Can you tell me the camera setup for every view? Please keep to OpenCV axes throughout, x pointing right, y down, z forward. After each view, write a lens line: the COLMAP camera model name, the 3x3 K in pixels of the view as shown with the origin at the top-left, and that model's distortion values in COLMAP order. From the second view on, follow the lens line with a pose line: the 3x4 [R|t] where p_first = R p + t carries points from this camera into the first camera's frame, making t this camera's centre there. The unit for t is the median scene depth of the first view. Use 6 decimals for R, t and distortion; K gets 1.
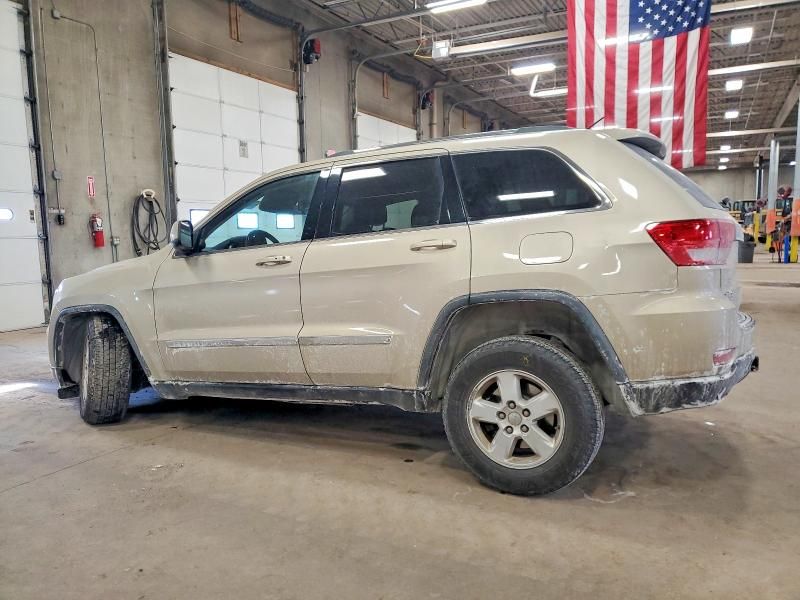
lens RADIAL K [[602.9, 0, 401.5], [0, 602.9, 315.5], [0, 0, 1]] dist [0.018913, 0.000944]
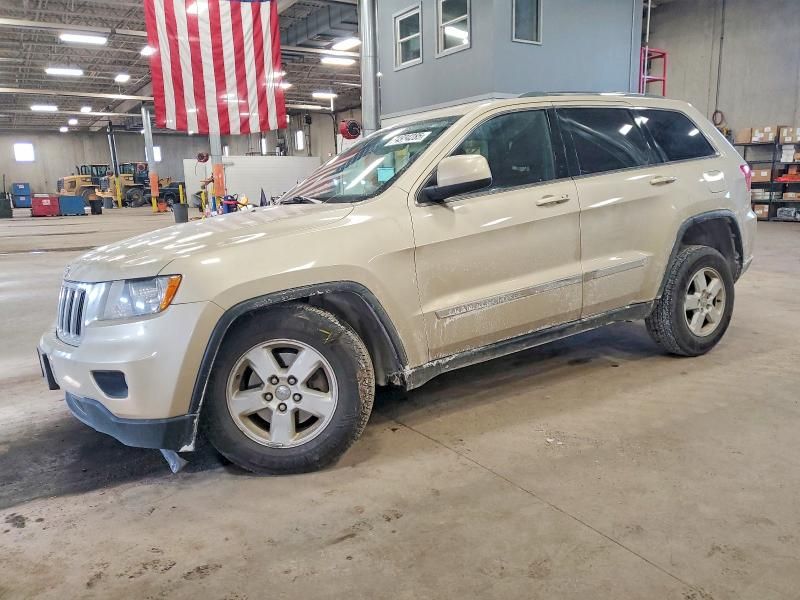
lens RADIAL K [[619.9, 0, 400.0], [0, 619.9, 300.0], [0, 0, 1]] dist [0.026798, 0.007827]
pose [[0.520908, -0.151966, 0.839977, -1.150356], [0.131612, 0.986557, 0.096867, -0.058723], [-0.843406, 0.060093, 0.533906, 0.652240]]
